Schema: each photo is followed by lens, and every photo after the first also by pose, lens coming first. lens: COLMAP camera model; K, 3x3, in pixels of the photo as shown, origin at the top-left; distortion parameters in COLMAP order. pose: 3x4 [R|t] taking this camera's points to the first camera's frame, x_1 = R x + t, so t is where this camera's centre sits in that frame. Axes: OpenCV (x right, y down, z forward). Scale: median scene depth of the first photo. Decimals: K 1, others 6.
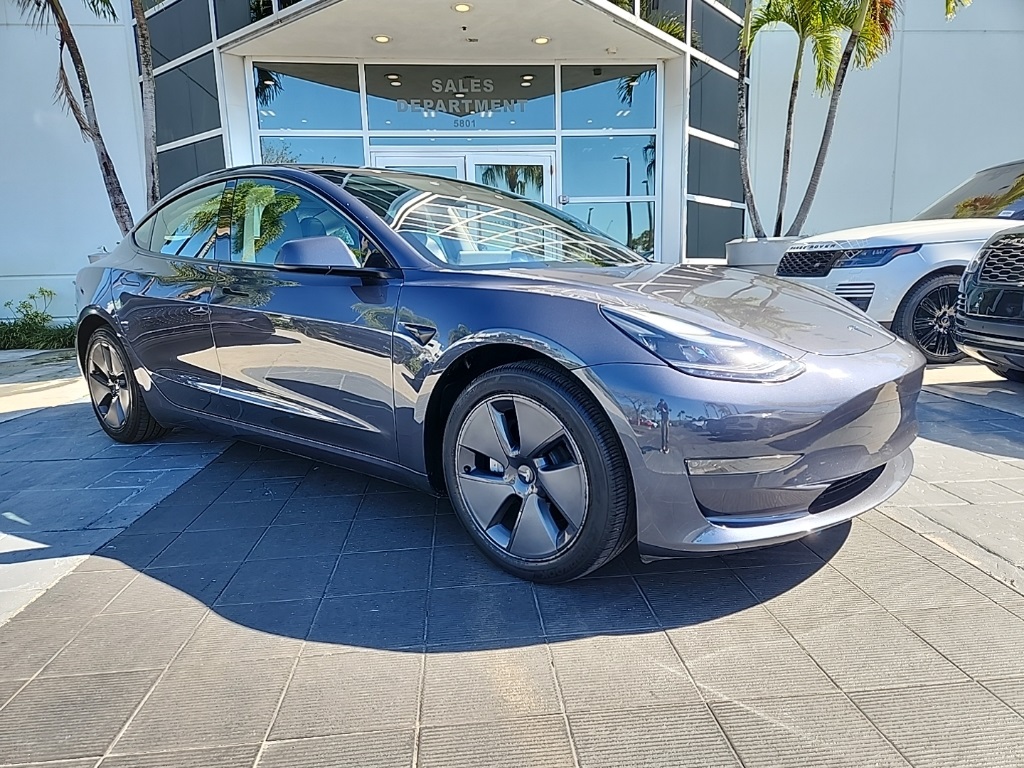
lens RADIAL K [[679.8, 0, 518.2], [0, 679.8, 382.3], [0, 0, 1]] dist [0.063595, -0.058614]
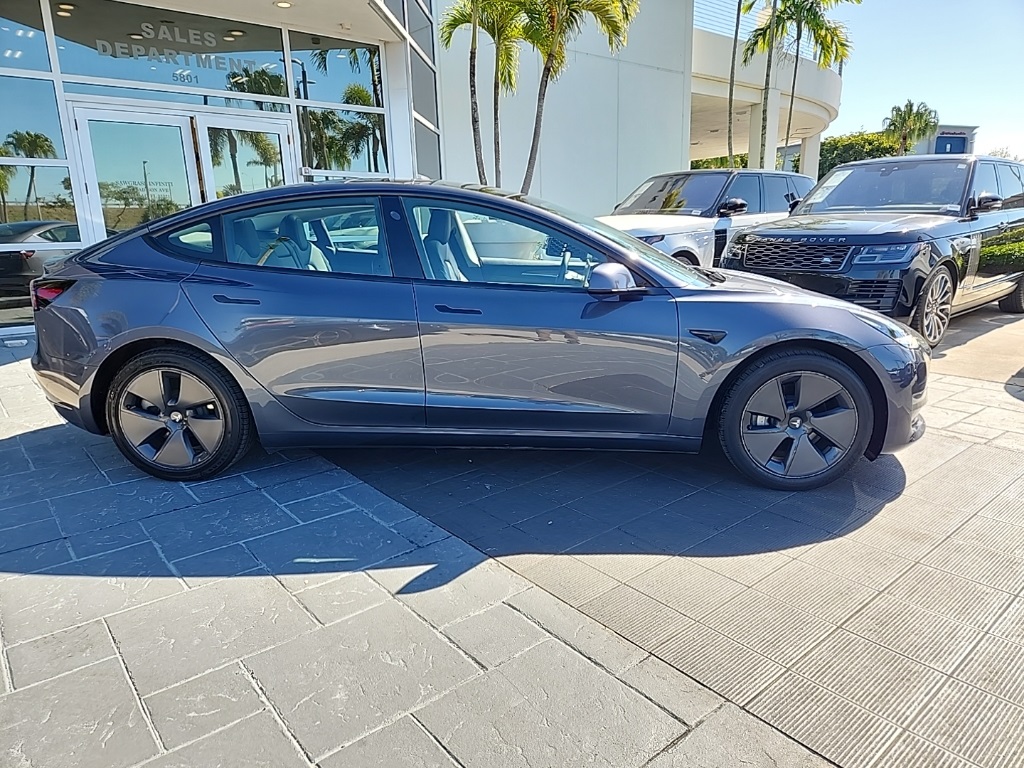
lens RADIAL K [[679.8, 0, 518.2], [0, 679.8, 382.3], [0, 0, 1]] dist [0.063595, -0.058614]
pose [[0.816921, -0.120231, 0.564078, -0.286524], [0.087103, 0.992531, 0.085408, -0.030004], [-0.570134, -0.020639, 0.821292, 0.019500]]
